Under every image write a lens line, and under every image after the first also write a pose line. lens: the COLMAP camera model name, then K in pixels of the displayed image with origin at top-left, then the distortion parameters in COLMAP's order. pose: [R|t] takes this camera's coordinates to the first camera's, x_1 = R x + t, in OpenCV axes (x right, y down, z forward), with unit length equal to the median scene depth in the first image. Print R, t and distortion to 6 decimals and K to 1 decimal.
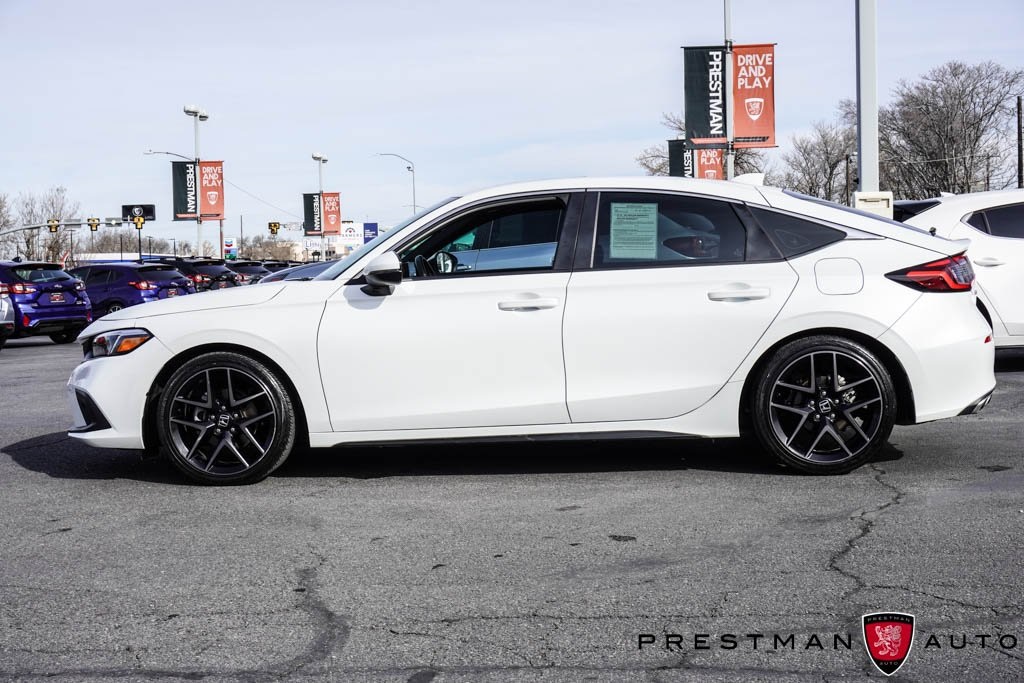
lens RADIAL K [[1409.2, 0, 516.4], [0, 1409.2, 339.6], [0, 0, 1]] dist [0.009494, 0.000000]
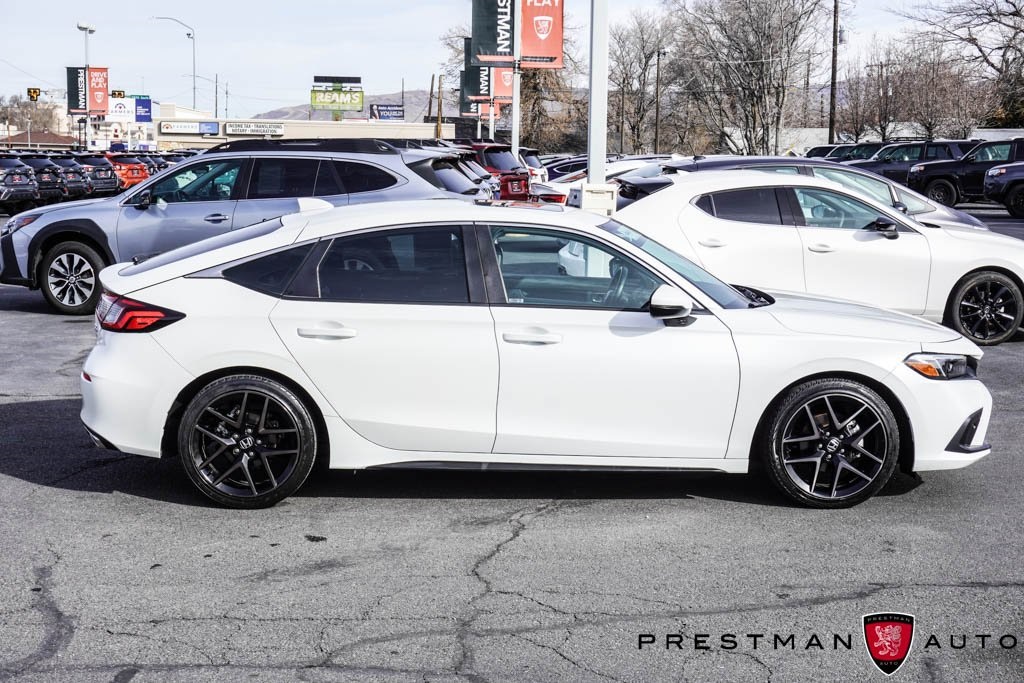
lens RADIAL K [[1533.3, 0, 507.4], [0, 1533.3, 343.7], [0, 0, 1]] dist [0.009205, 0.000000]
pose [[0.991114, 0.025333, 0.130579, 0.028891], [-0.035367, 0.996548, 0.075102, -0.060025], [-0.128225, -0.079053, 0.988589, -0.140494]]
